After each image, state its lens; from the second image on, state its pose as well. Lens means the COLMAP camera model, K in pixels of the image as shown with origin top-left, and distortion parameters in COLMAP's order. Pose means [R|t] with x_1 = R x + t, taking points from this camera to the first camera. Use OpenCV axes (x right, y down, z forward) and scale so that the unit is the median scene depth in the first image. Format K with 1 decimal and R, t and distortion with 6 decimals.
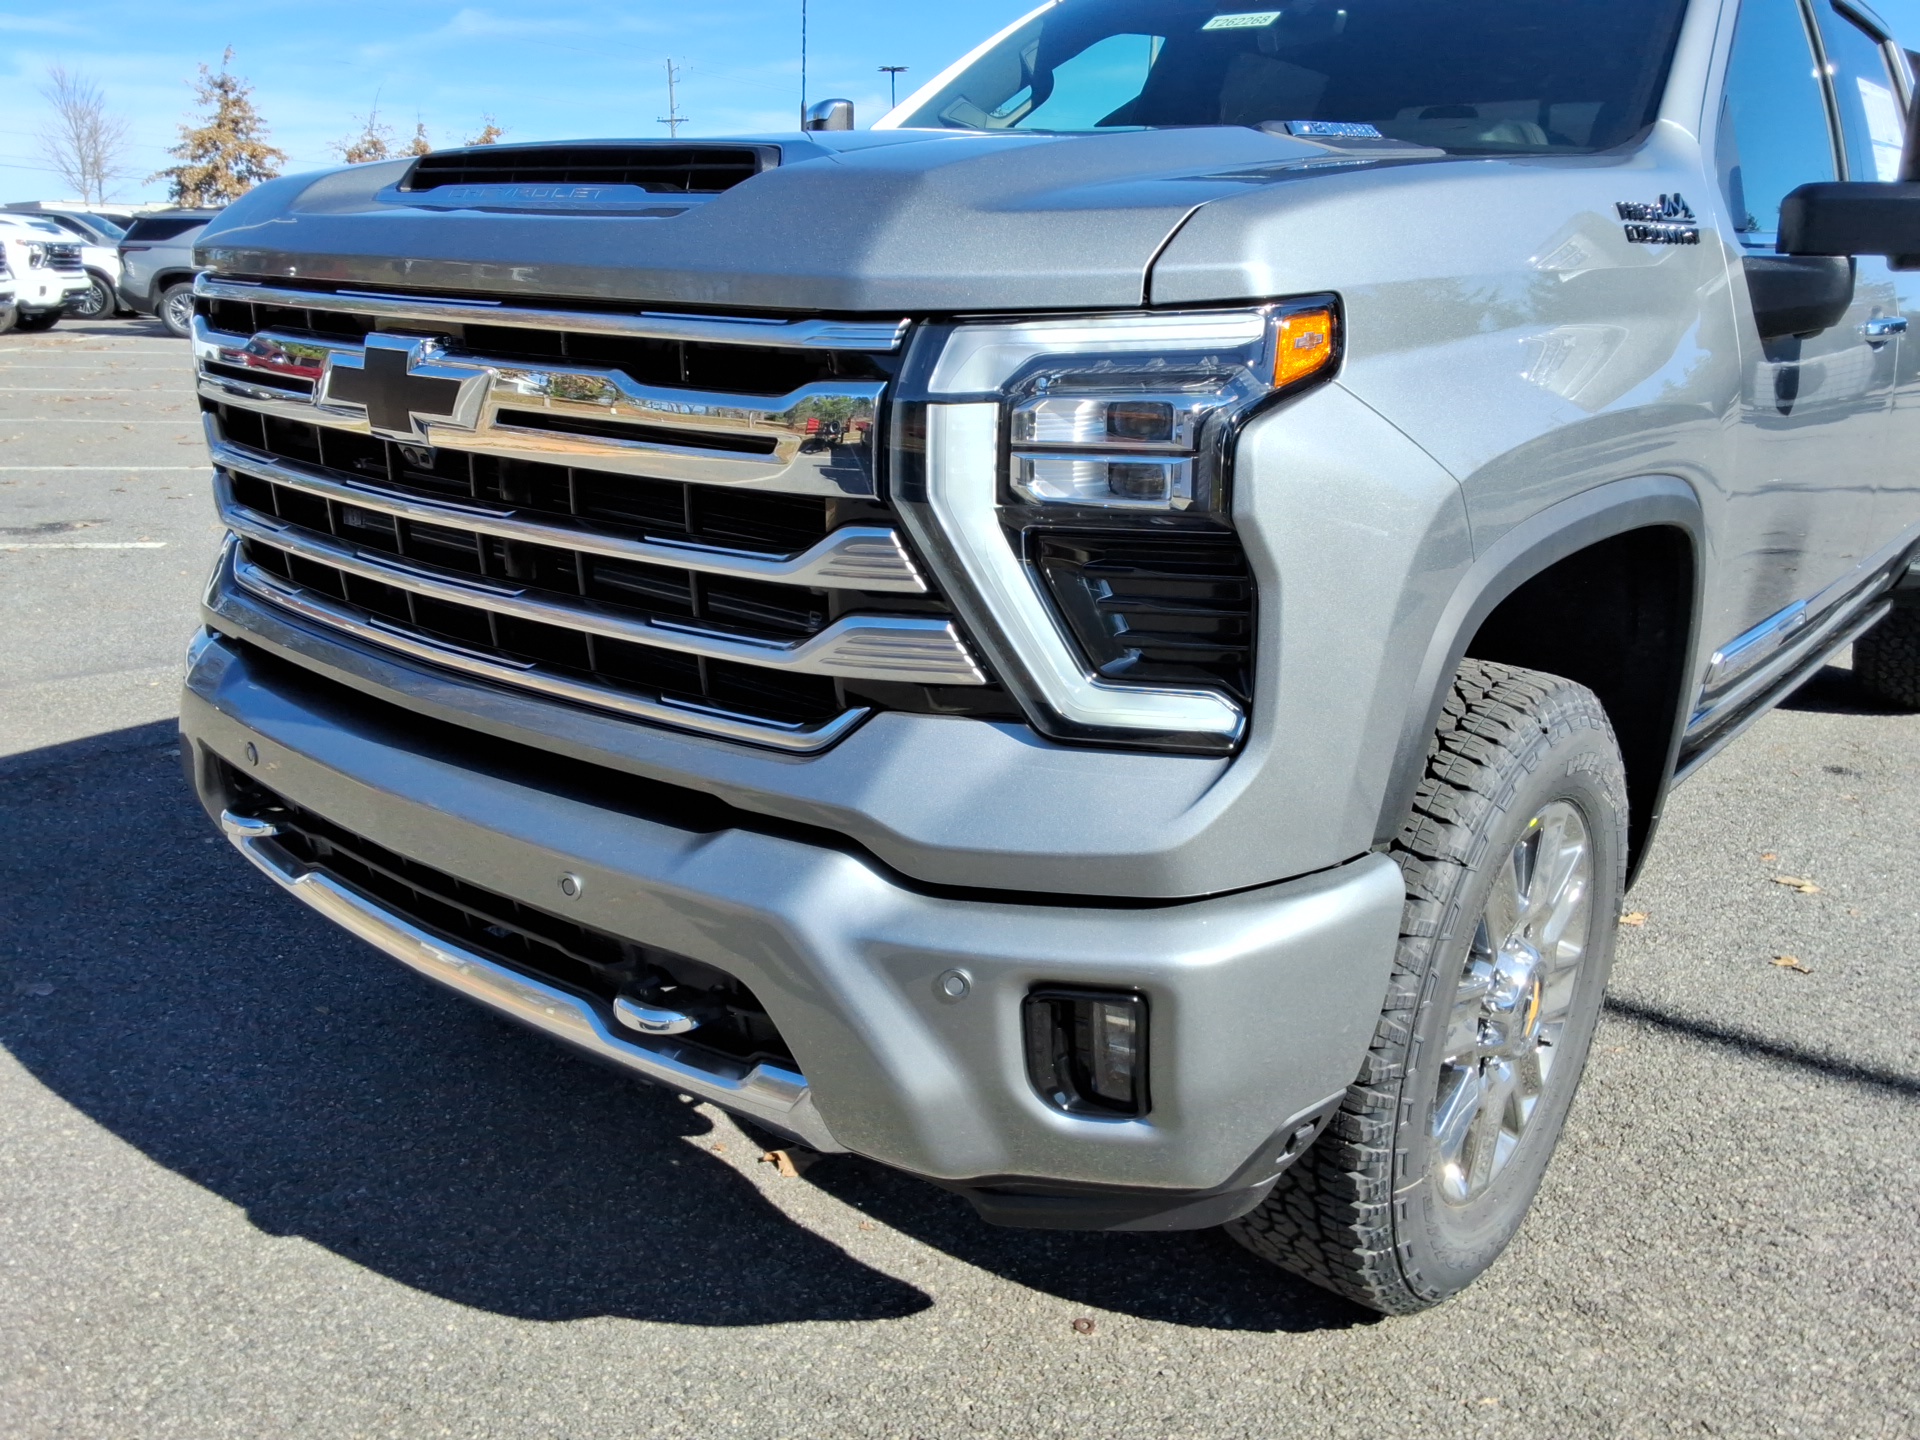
lens RADIAL K [[1549.2, 0, 988.1], [0, 1549.2, 700.5], [0, 0, 1]] dist [0.118709, -0.183971]
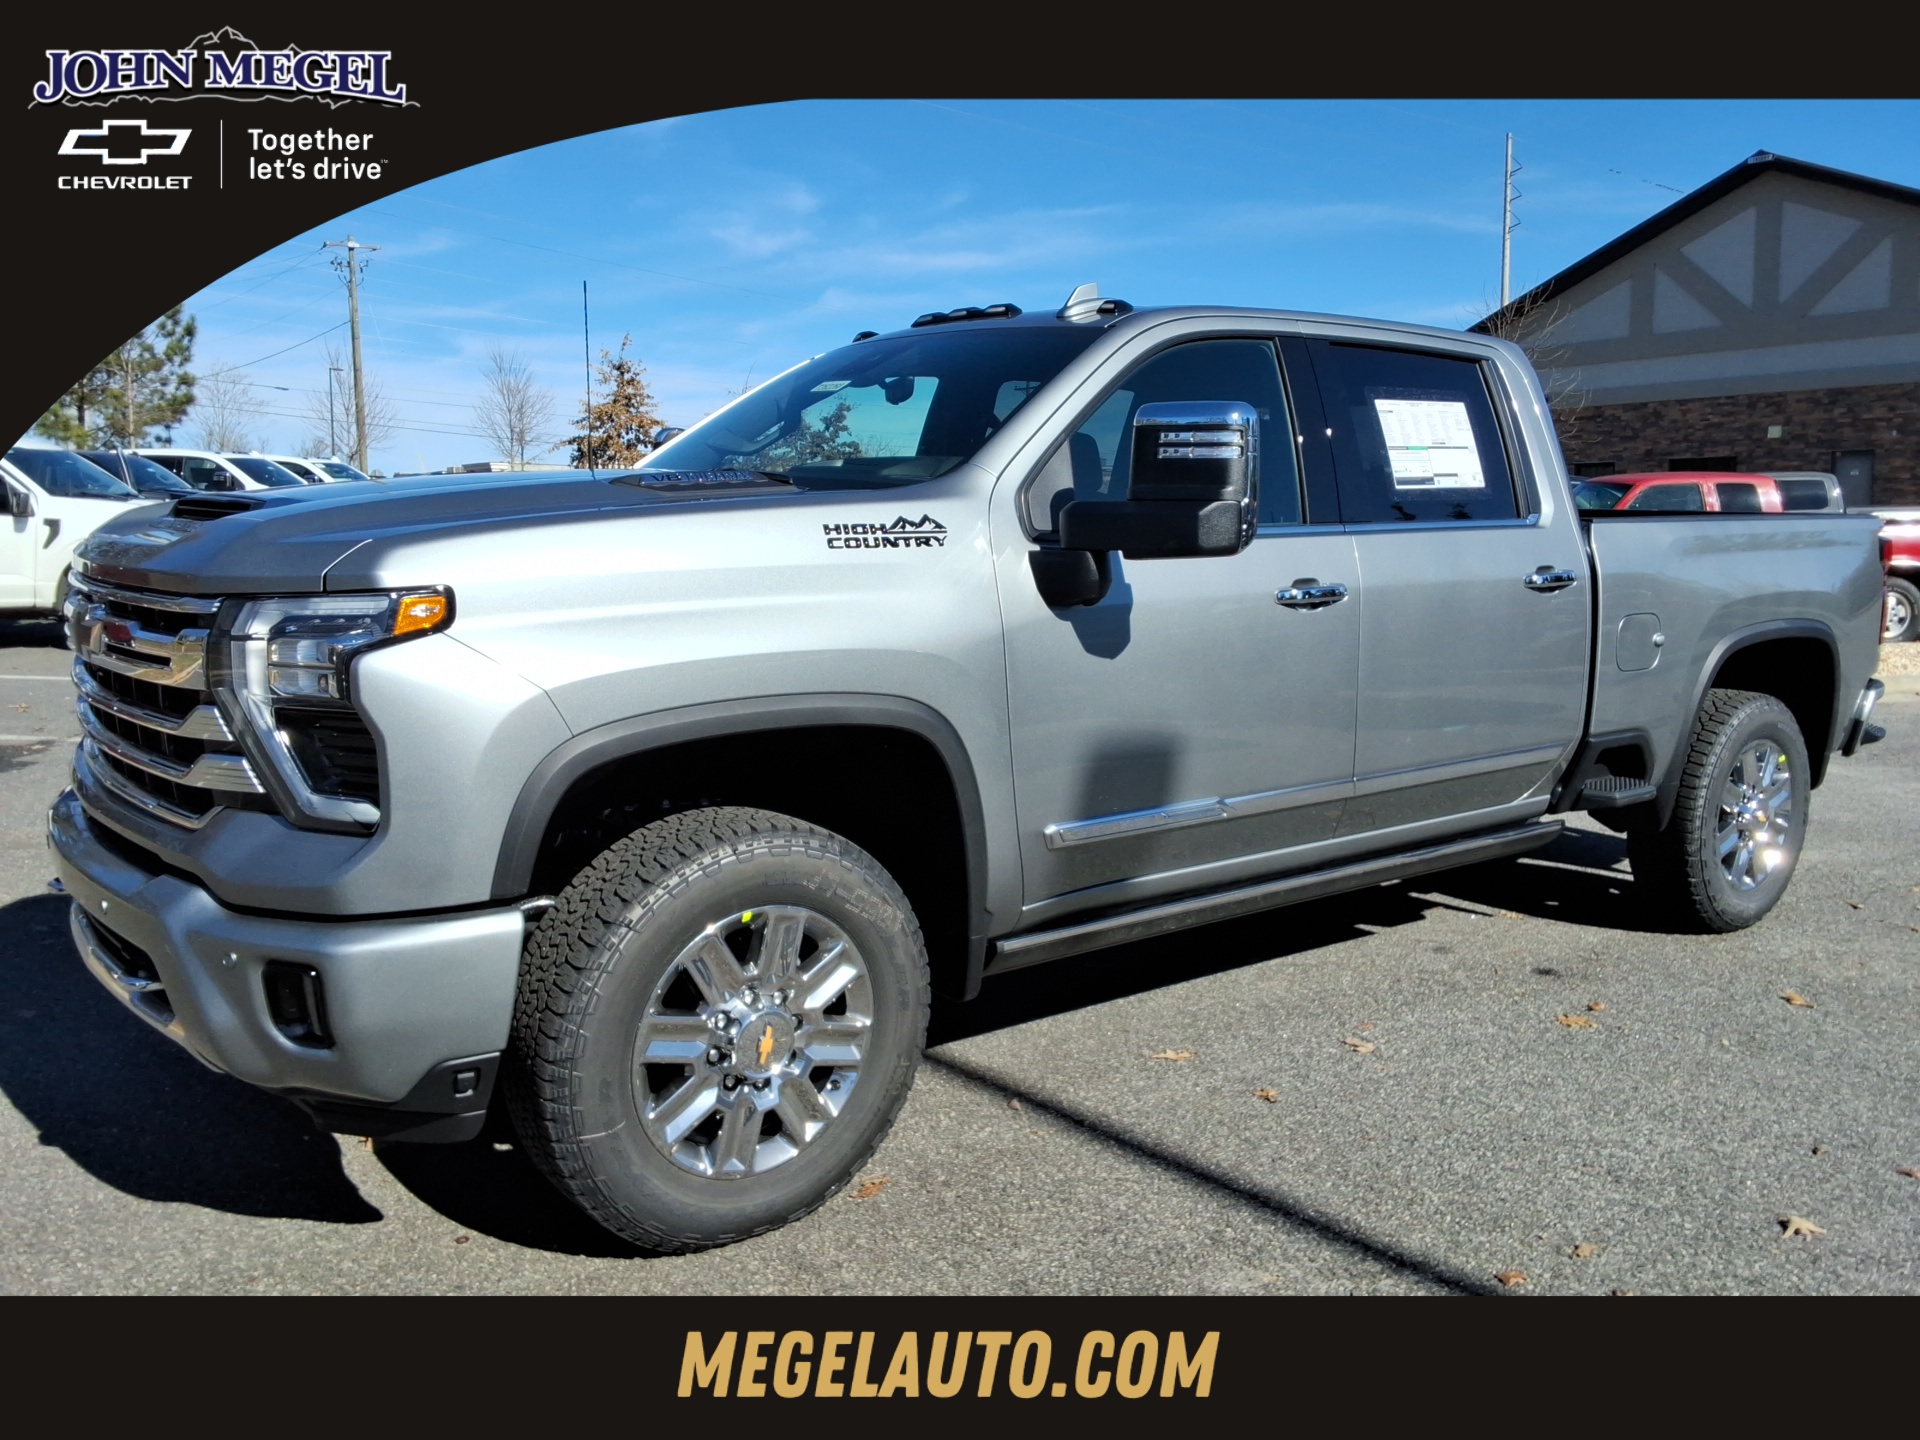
lens RADIAL K [[1549.2, 0, 961.3], [0, 1549.2, 714.7], [0, 0, 1]] dist [0.118709, -0.183971]
pose [[0.973192, 0.020704, -0.229059, 0.867669], [-0.052571, 0.989598, -0.133909, 0.073597], [0.223904, 0.142361, 0.964158, -0.432801]]
